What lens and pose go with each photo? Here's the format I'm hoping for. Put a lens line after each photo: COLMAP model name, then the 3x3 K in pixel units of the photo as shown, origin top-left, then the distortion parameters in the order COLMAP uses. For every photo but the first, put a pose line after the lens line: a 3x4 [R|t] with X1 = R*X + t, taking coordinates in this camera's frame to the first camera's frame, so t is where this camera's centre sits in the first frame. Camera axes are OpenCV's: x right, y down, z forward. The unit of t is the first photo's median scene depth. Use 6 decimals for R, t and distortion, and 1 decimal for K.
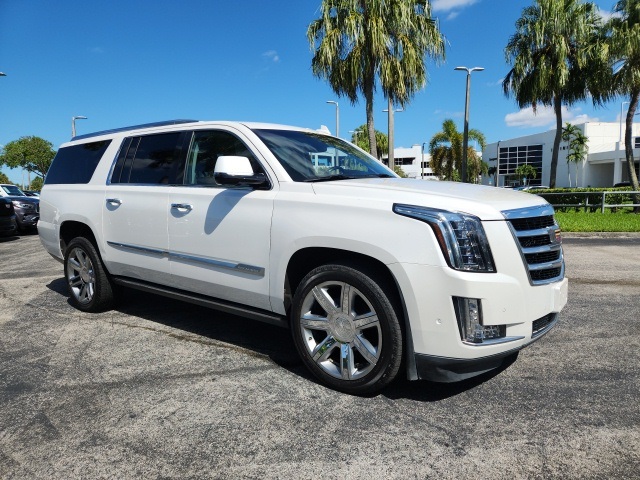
lens RADIAL K [[426.2, 0, 326.4], [0, 426.2, 238.9], [0, 0, 1]] dist [0.064683, -0.053737]
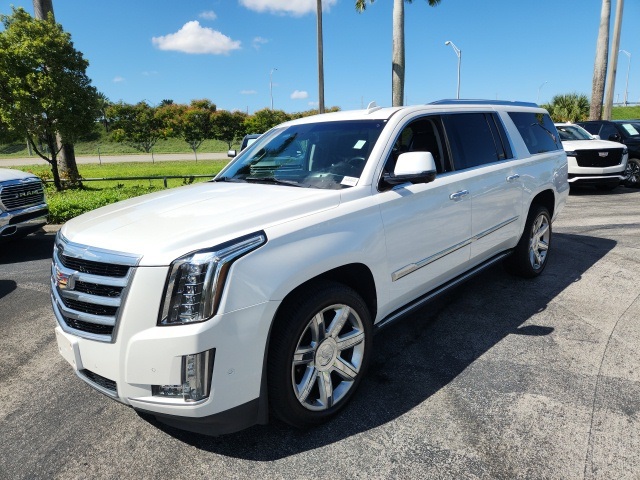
lens RADIAL K [[426.2, 0, 325.0], [0, 426.2, 241.2], [0, 0, 1]] dist [0.064683, -0.053737]
pose [[-0.131213, 0.247218, -0.960035, 1.134615], [-0.066601, 0.964021, 0.257347, -0.300465], [0.989114, 0.097707, -0.110027, 1.431366]]
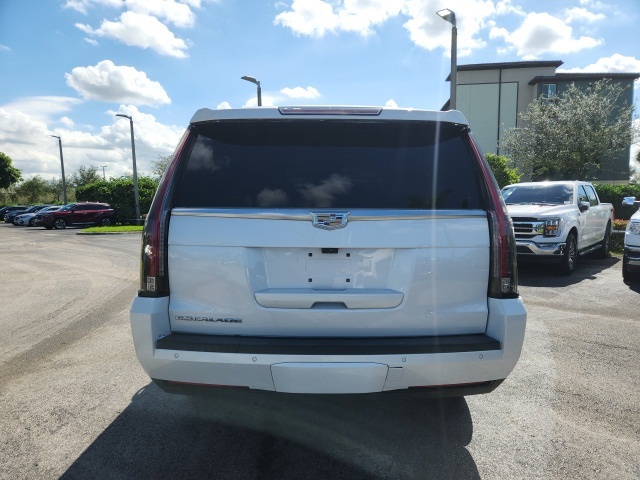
lens RADIAL K [[426.2, 0, 326.0], [0, 426.2, 255.7], [0, 0, 1]] dist [0.064683, -0.053737]
pose [[-0.602277, -0.068211, 0.795368, -1.498753], [0.100380, 0.981963, 0.160224, -0.280362], [-0.791951, 0.176339, -0.584567, 2.356548]]
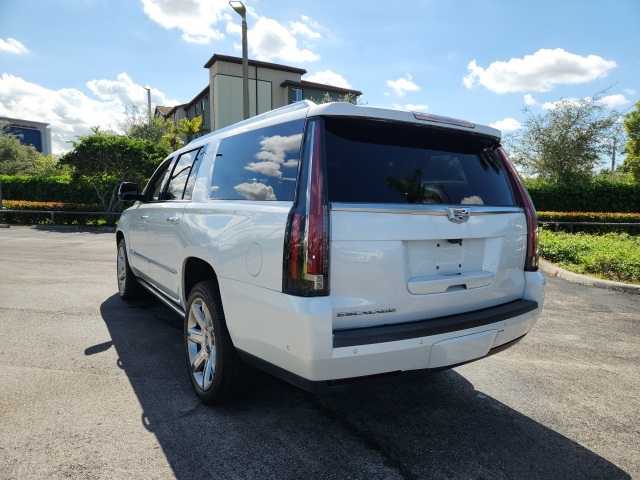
lens RADIAL K [[426.2, 0, 327.2], [0, 426.2, 252.1], [0, 0, 1]] dist [0.064683, -0.053737]
pose [[-0.939298, -0.044019, 0.340267, -1.034169], [0.033903, 0.974974, 0.219718, -0.338969], [-0.341423, 0.217917, -0.914299, 2.748160]]
